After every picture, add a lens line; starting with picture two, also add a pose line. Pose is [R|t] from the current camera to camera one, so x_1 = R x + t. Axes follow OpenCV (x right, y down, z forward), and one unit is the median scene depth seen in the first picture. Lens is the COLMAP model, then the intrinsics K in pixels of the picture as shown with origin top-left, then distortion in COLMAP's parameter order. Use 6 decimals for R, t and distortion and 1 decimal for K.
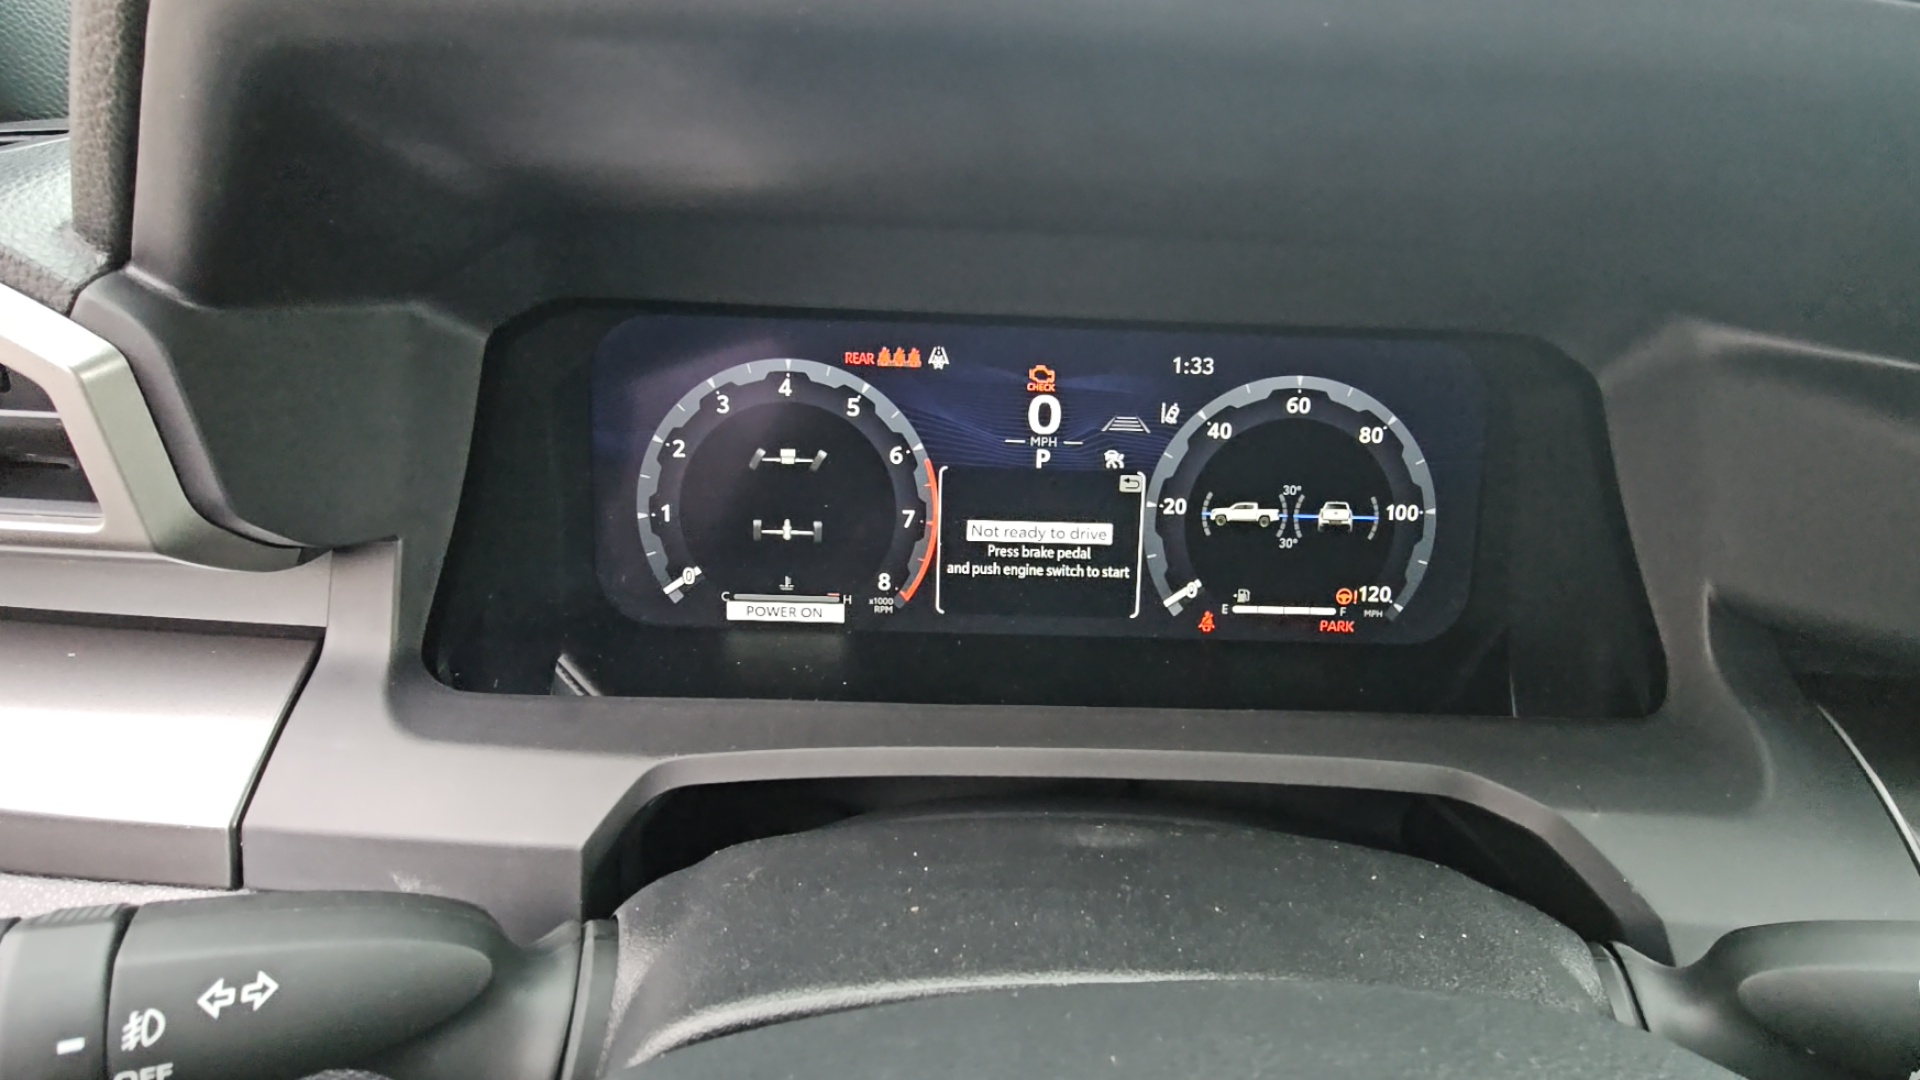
lens RADIAL K [[849.0, 0, 977.3], [0, 849.0, 549.8], [0, 0, 1]] dist [0.010641, -0.007476]
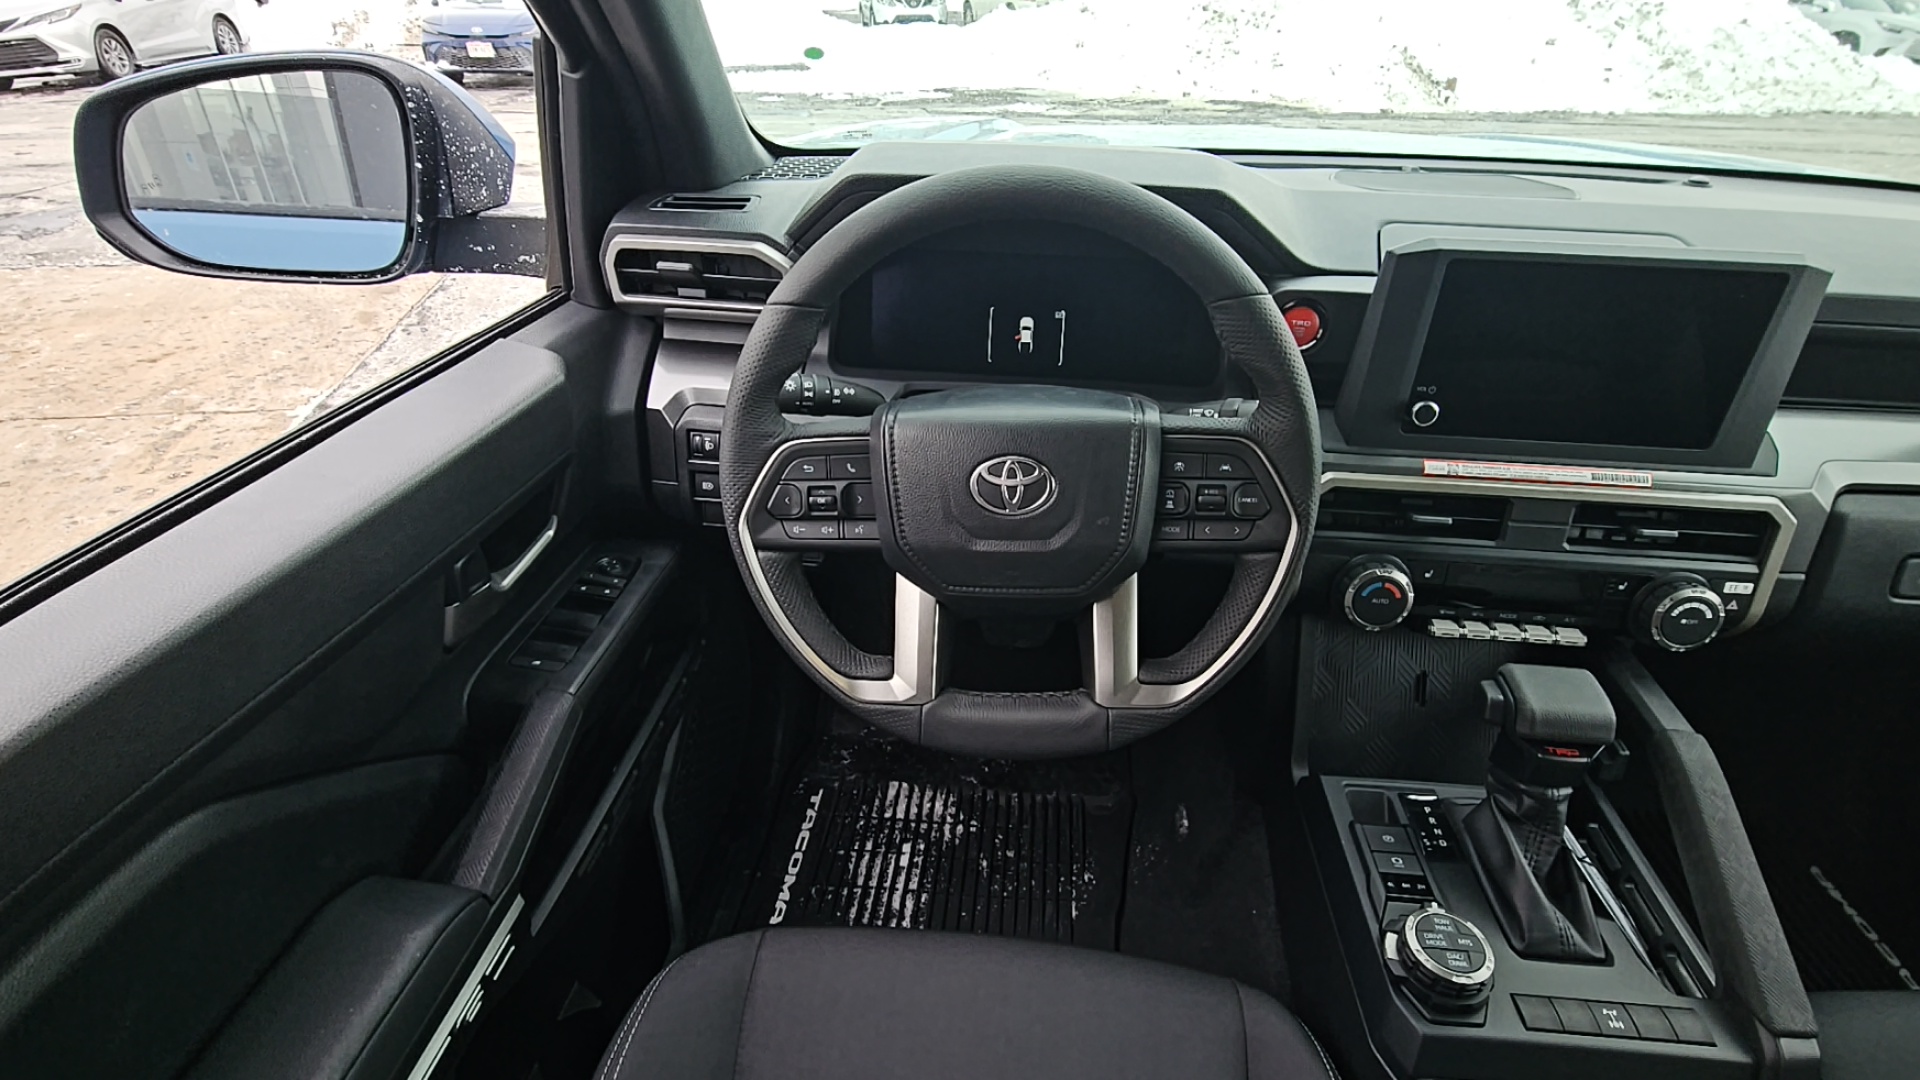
lens RADIAL K [[849.0, 0, 983.2], [0, 849.0, 538.0], [0, 0, 1]] dist [0.010641, -0.007476]
pose [[0.995744, 0.033873, -0.085707, 0.192244], [-0.024965, 0.994373, 0.102956, 0.371778], [0.088712, -0.100378, 0.990987, -1.827483]]
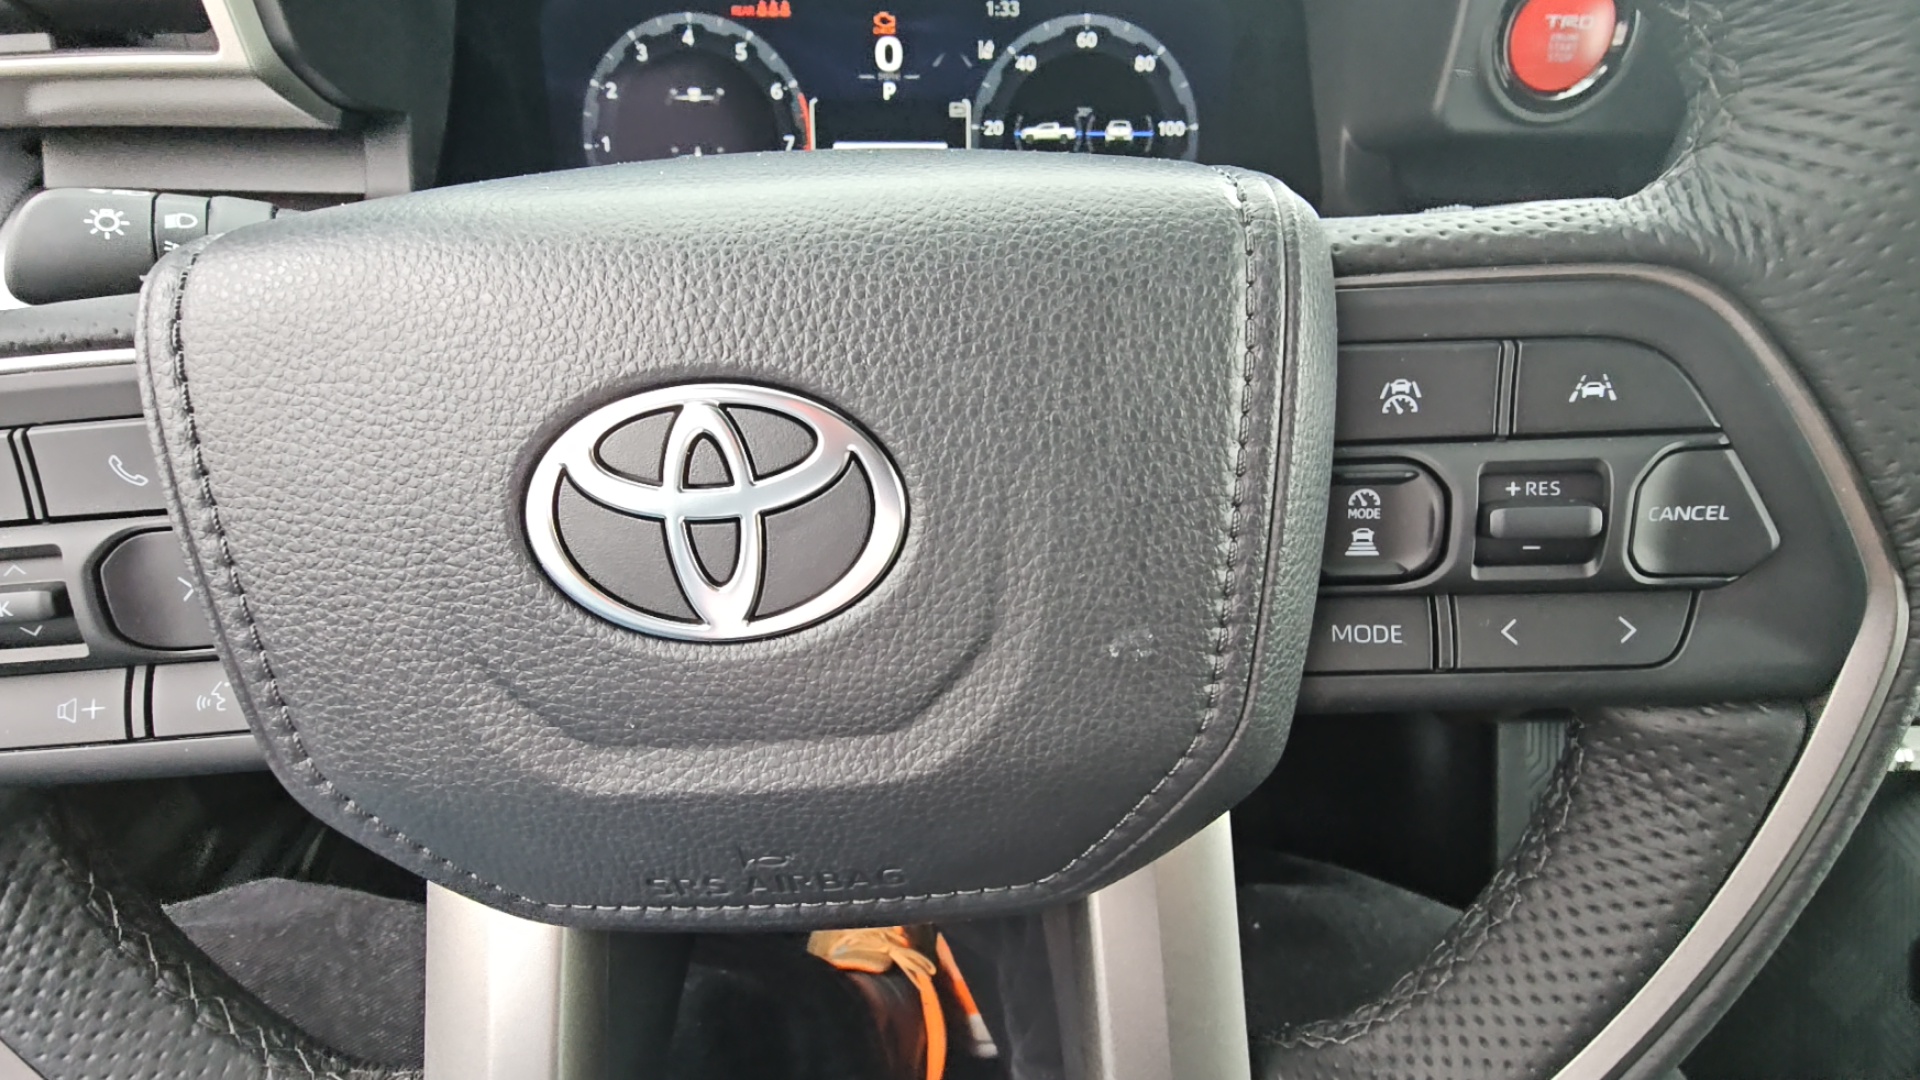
lens RADIAL K [[849.0, 0, 977.0], [0, 849.0, 540.8], [0, 0, 1]] dist [0.010641, -0.007476]
pose [[0.999343, -0.023432, -0.027641, 0.229642], [0.026769, 0.991501, 0.127315, 0.411047], [0.024423, -0.127972, 0.991477, -0.373382]]
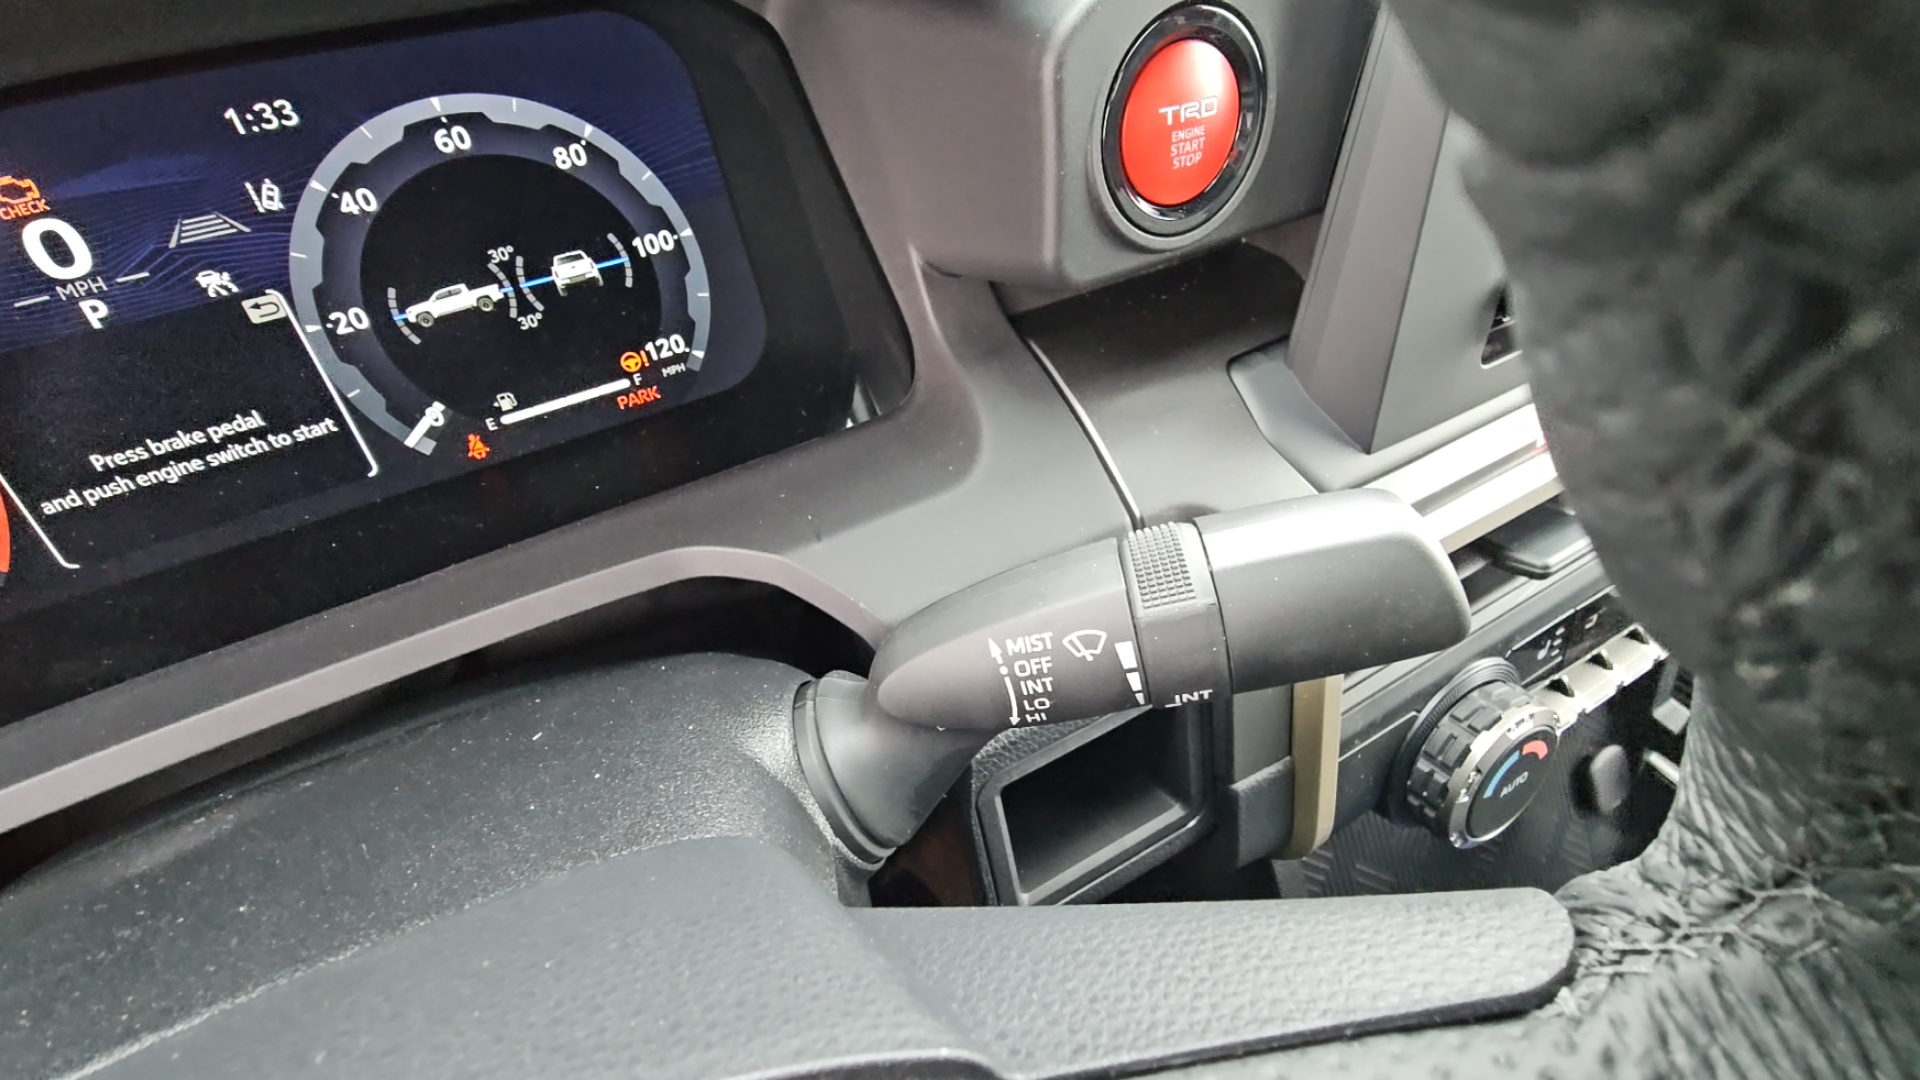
lens RADIAL K [[849.0, 0, 965.1], [0, 849.0, 544.5], [0, 0, 1]] dist [0.010641, -0.007476]
pose [[0.871949, -0.388015, 0.298579, 0.408499], [0.286174, 0.898739, 0.332223, 0.032710], [-0.397252, -0.204236, 0.894695, 0.066360]]
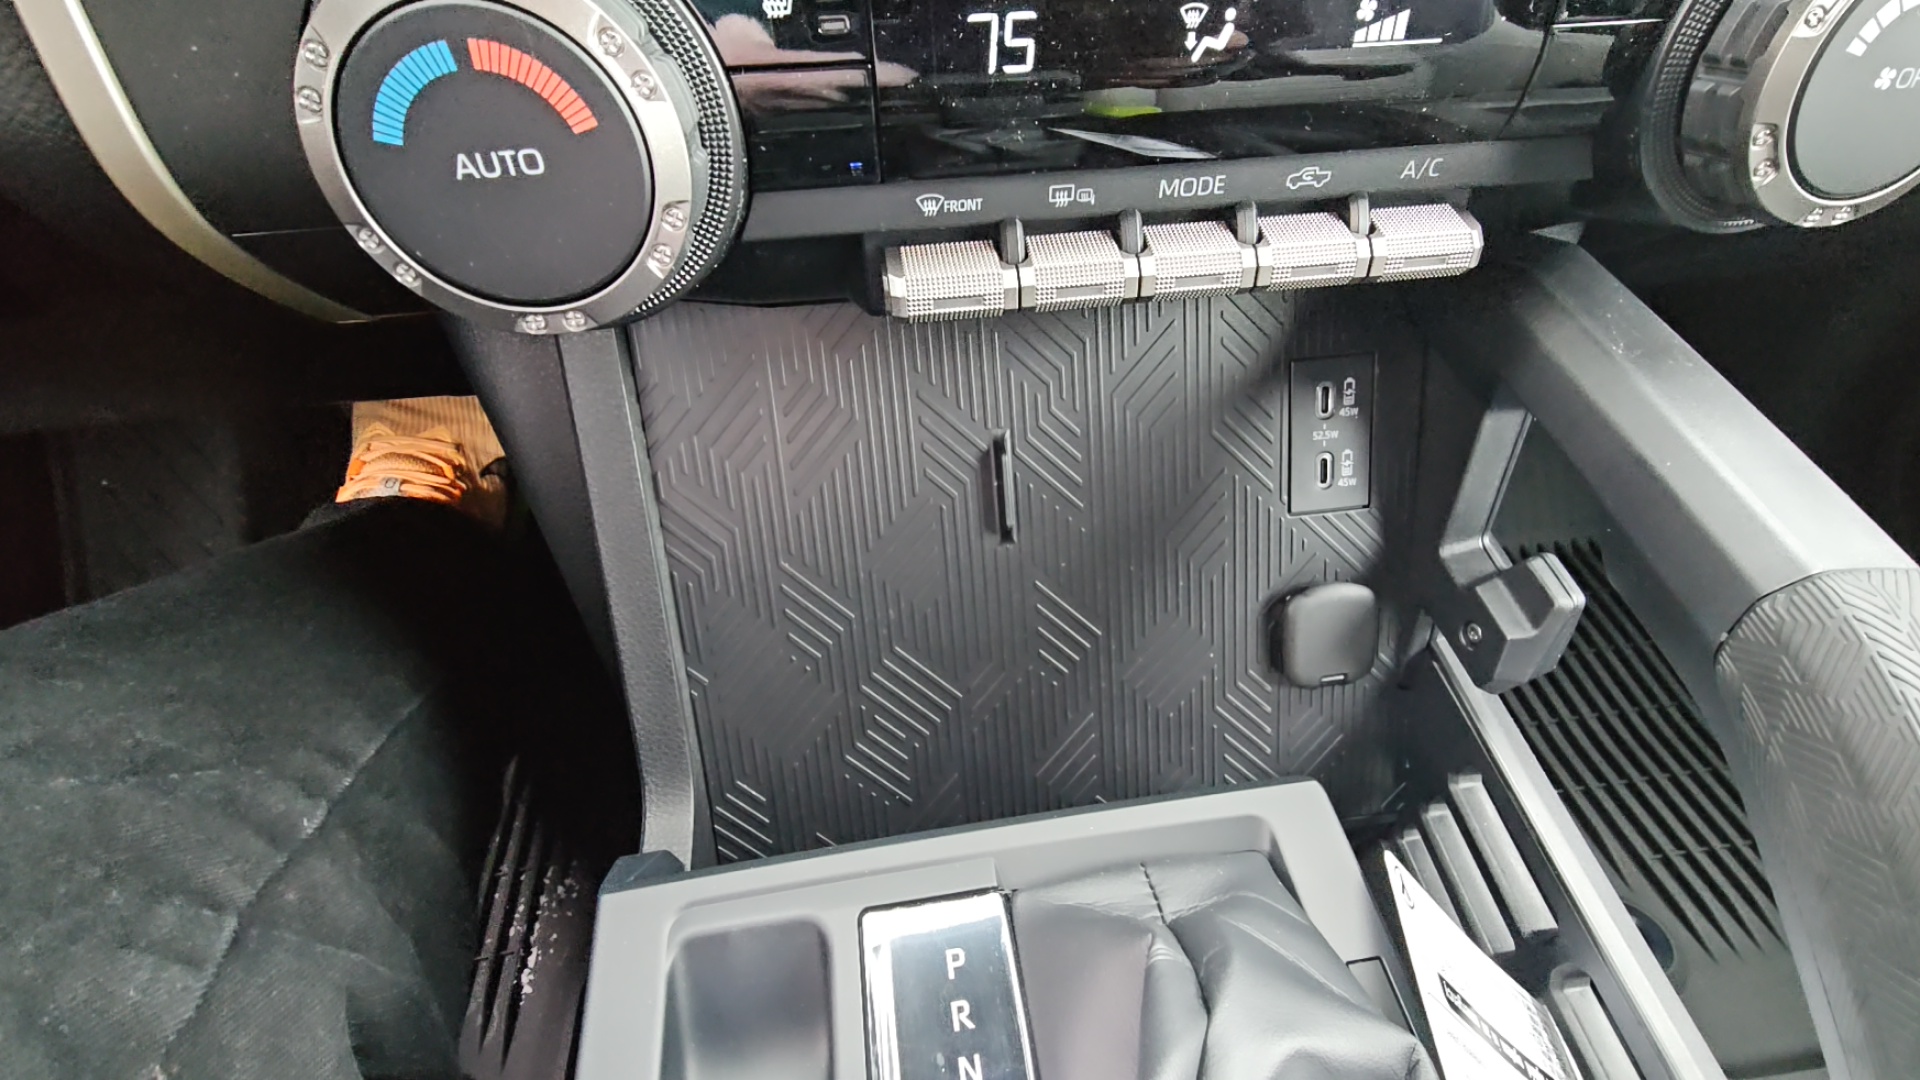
lens RADIAL K [[849.0, 0, 977.9], [0, 849.0, 531.1], [0, 0, 1]] dist [0.010641, -0.007476]
pose [[0.989456, -0.132579, 0.058310, 1.284256], [0.100971, 0.920052, 0.378563, 0.792335], [-0.103837, -0.368684, 0.923737, 0.096381]]
